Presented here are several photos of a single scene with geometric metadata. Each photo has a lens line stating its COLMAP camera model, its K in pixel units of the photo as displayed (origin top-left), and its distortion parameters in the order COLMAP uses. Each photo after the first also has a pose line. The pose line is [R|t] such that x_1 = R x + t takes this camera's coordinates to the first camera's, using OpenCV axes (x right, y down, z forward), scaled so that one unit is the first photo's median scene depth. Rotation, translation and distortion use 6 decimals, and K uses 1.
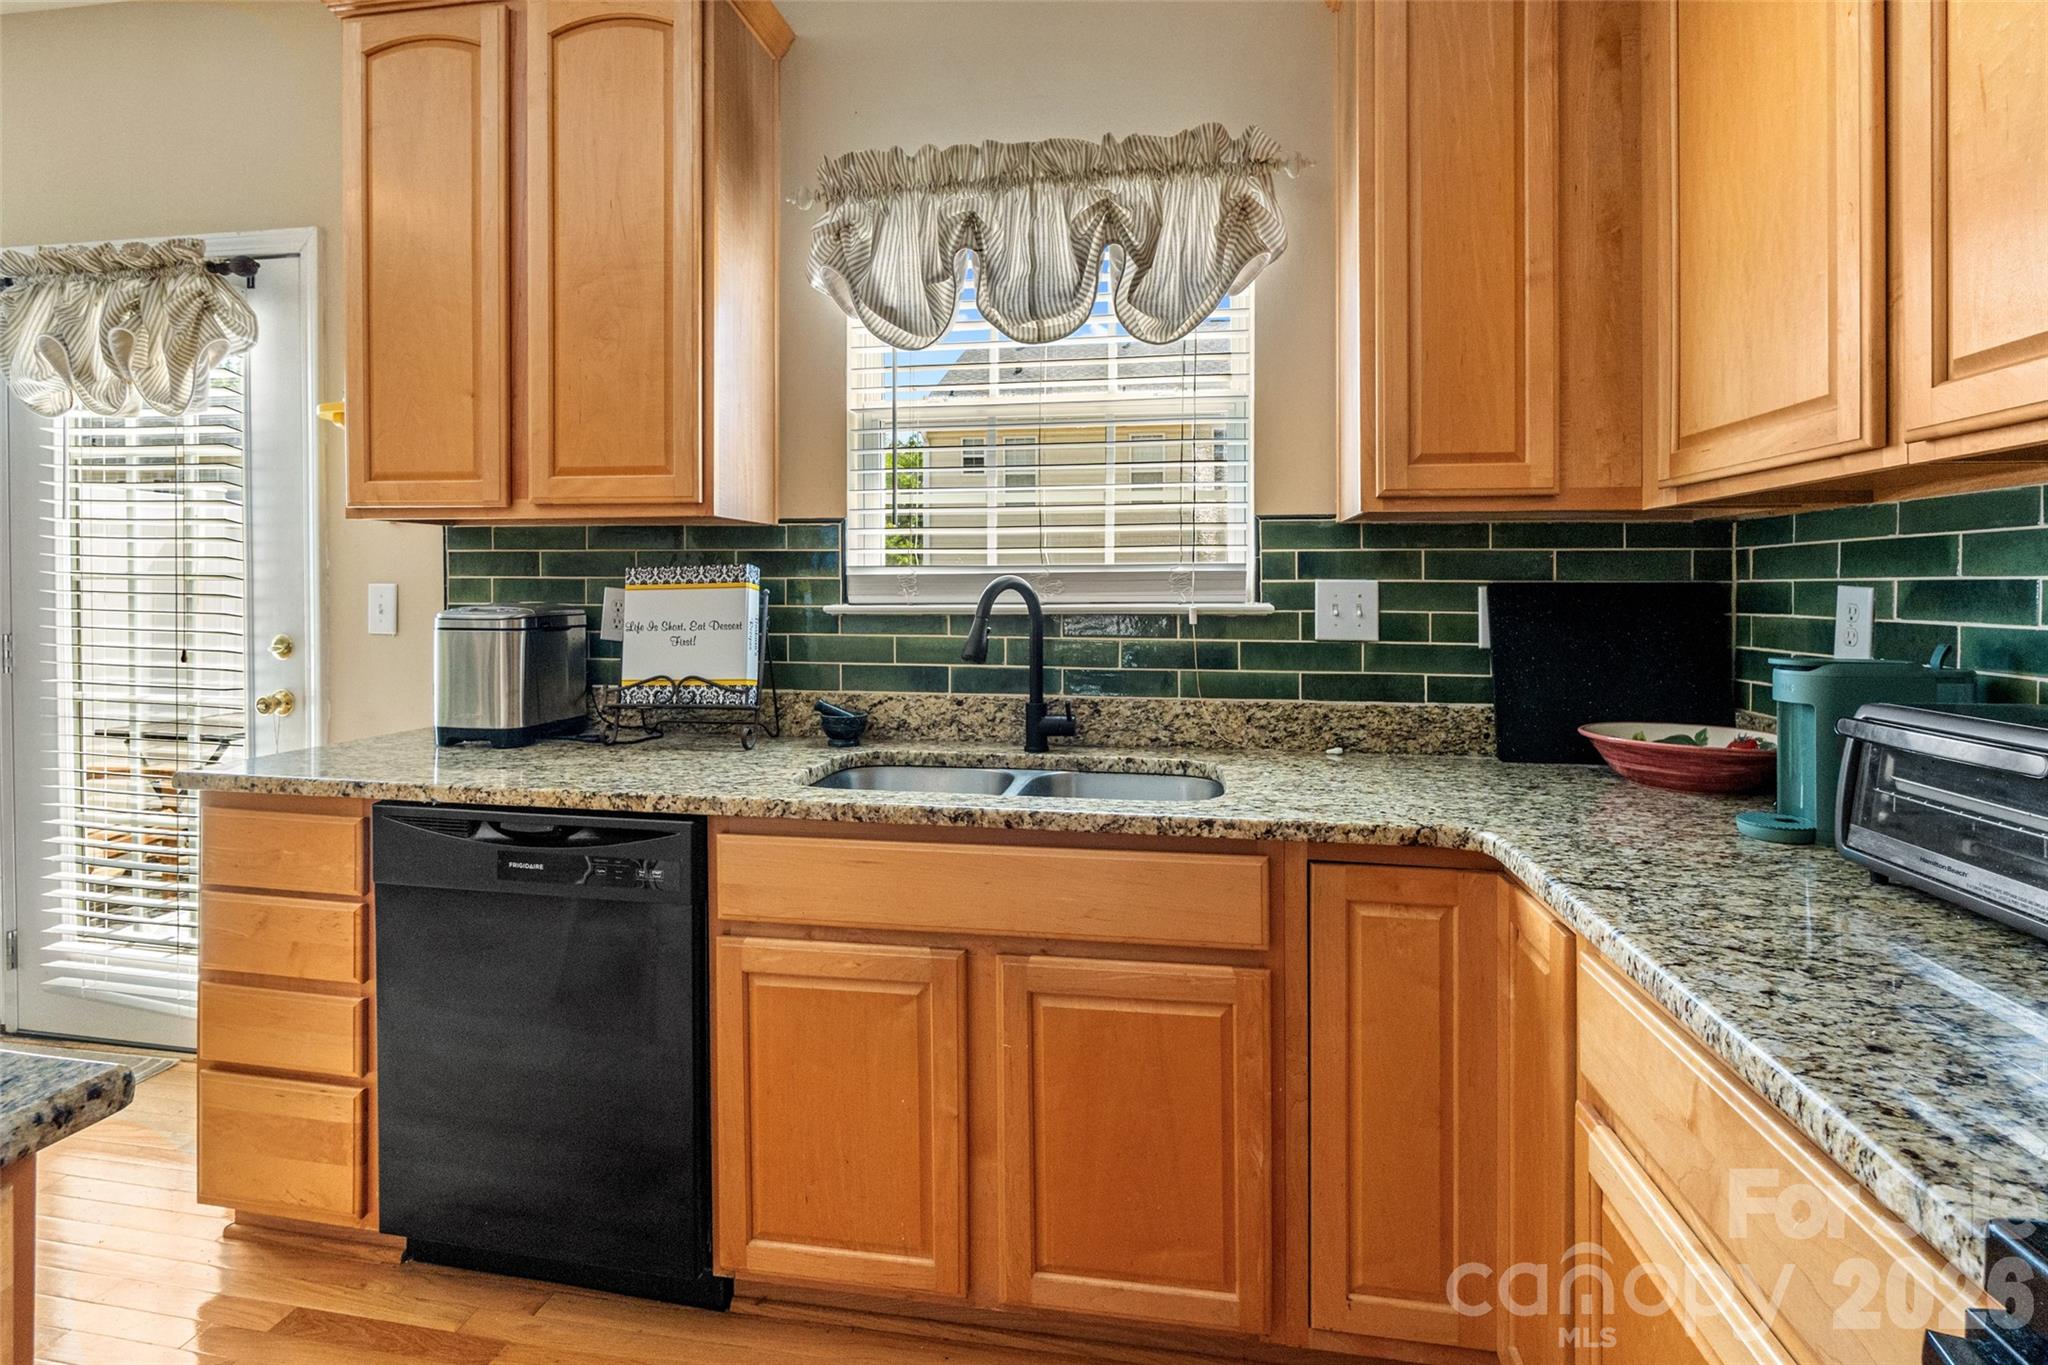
lens RADIAL K [[977.2, 0, 1033.6], [0, 977.2, 586.6], [0, 0, 1]] dist [-0.004308, 0.000109]
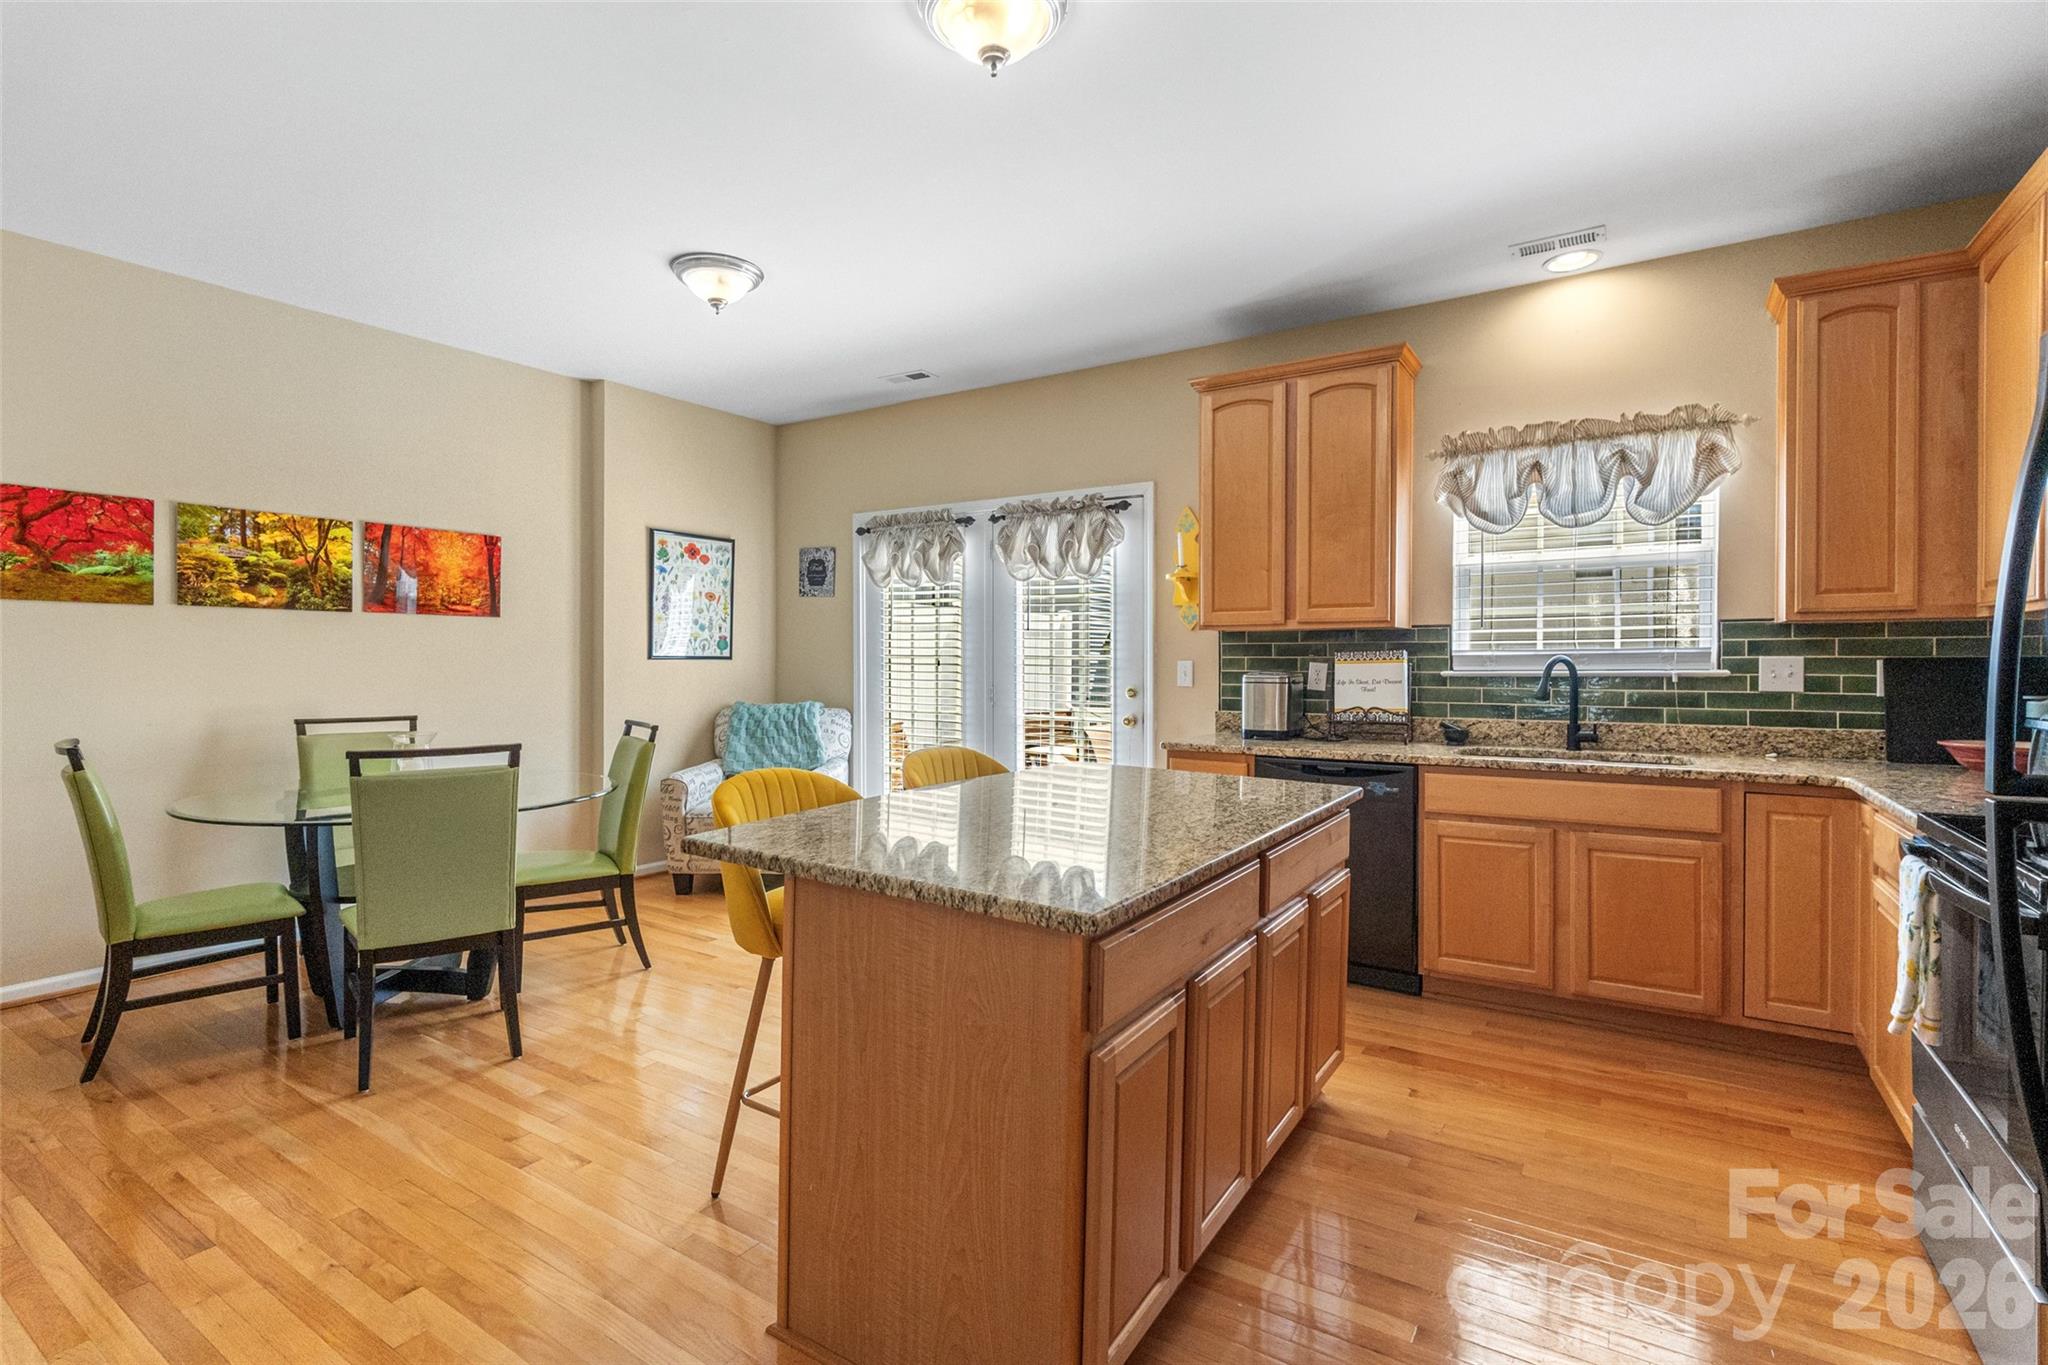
lens RADIAL K [[960.8, 0, 1023.7], [0, 960.8, 679.5], [0, 0, 1]] dist [-0.004598, 0.000871]
pose [[0.916330, 0.003912, -0.400404, -0.232269], [0.004263, 0.999800, 0.019525, -0.004978], [0.400400, -0.019598, 0.916131, -1.109902]]
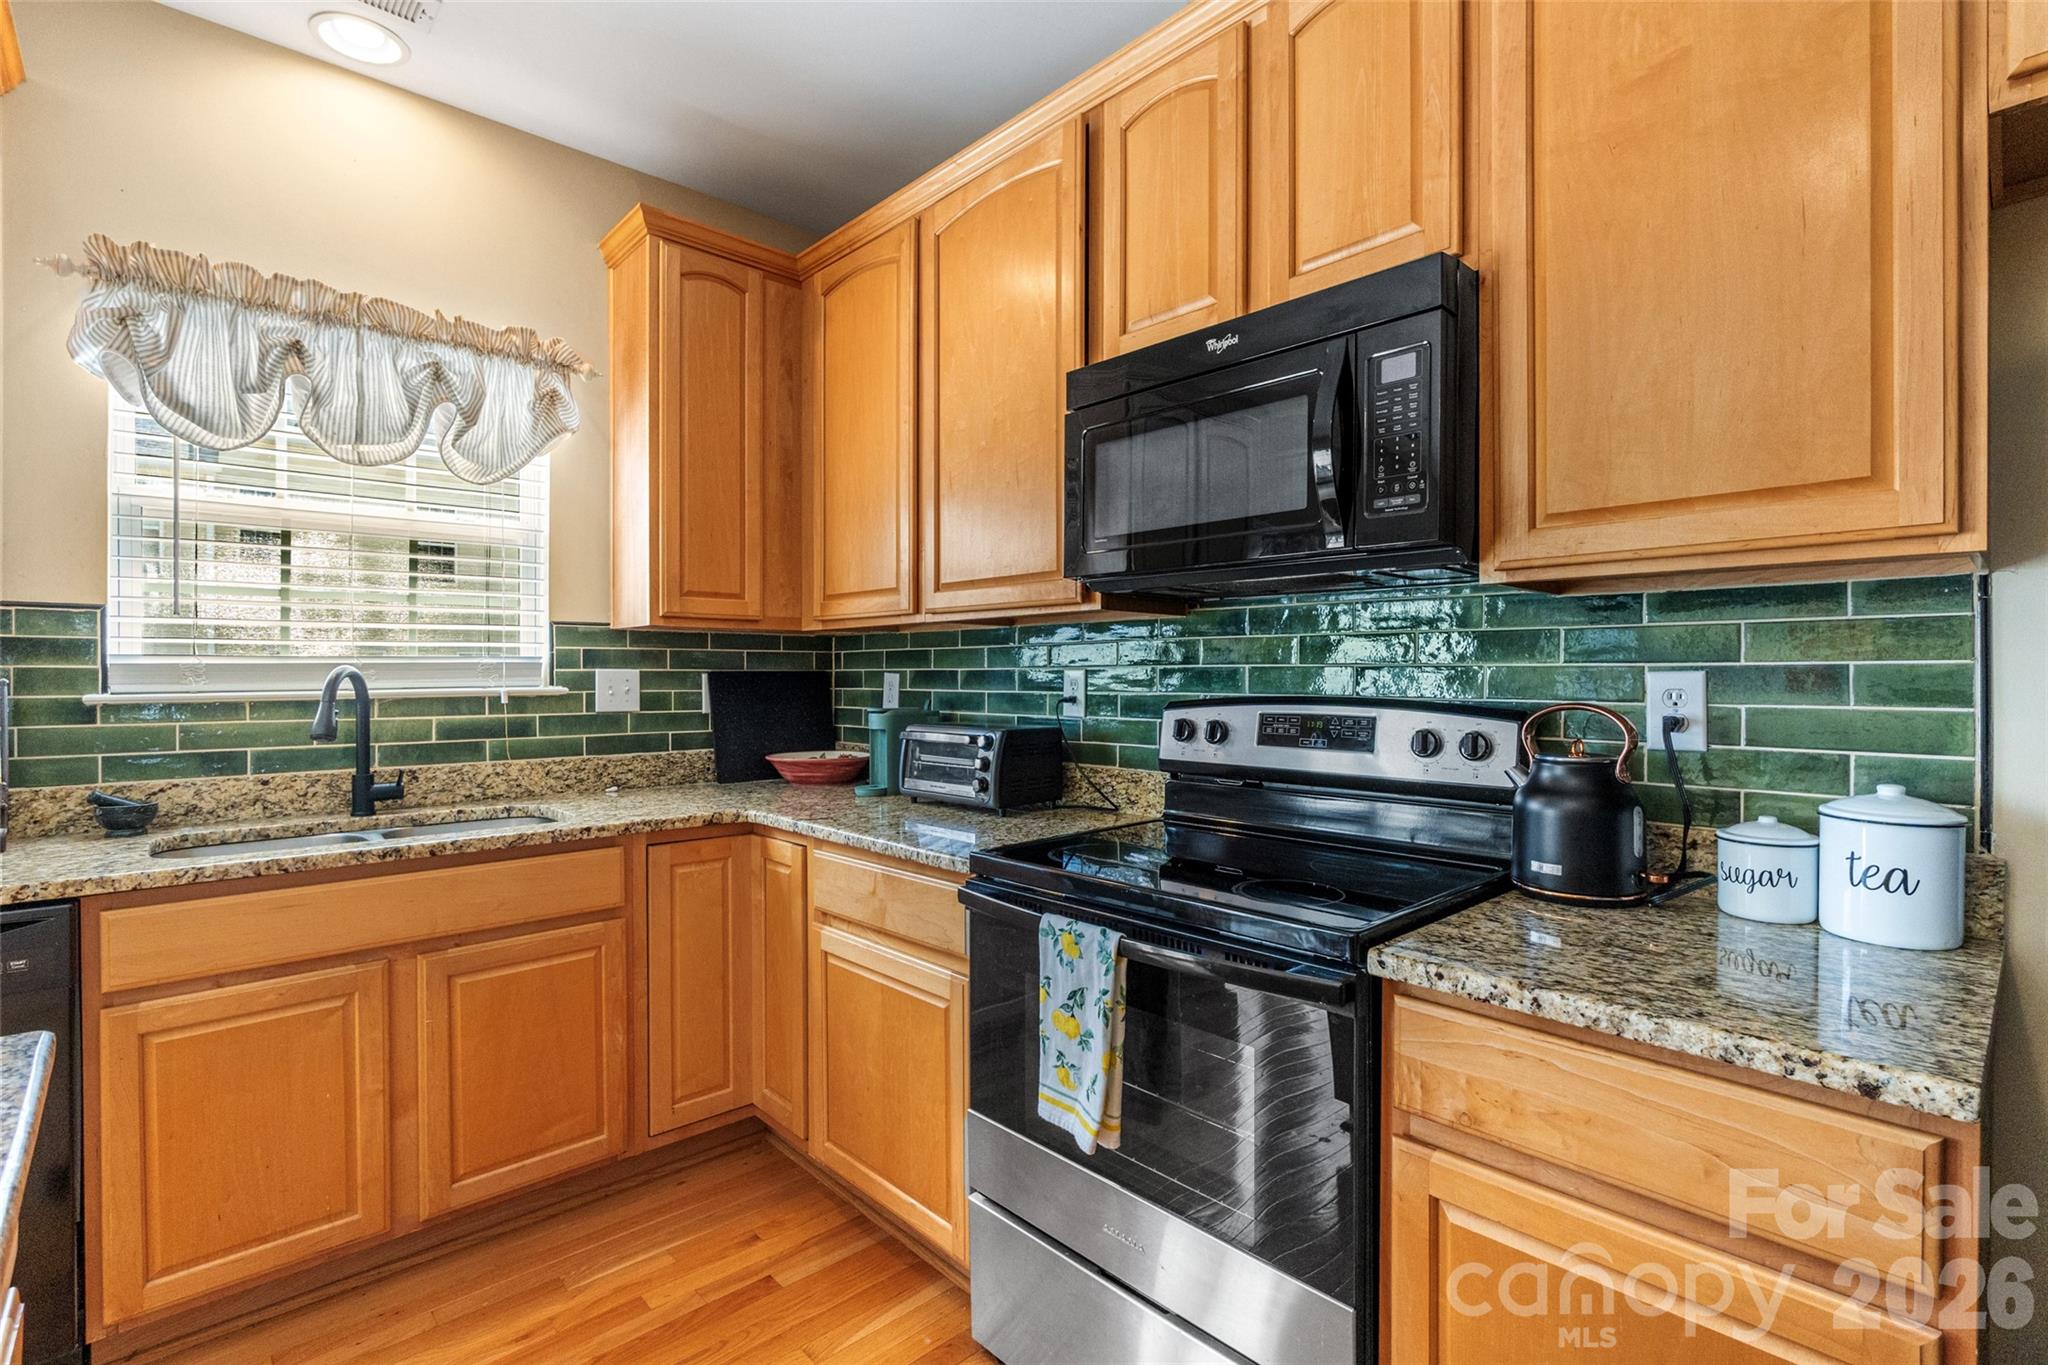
lens RADIAL K [[945.7, 0, 1031.4], [0, 945.7, 677.3], [0, 0, 1]] dist [-0.003100, -0.000431]
pose [[0.610062, -0.006134, 0.792330, -0.418745], [0.001581, 0.999977, 0.006524, -0.003216], [-0.792352, -0.002727, 0.610058, -0.332833]]
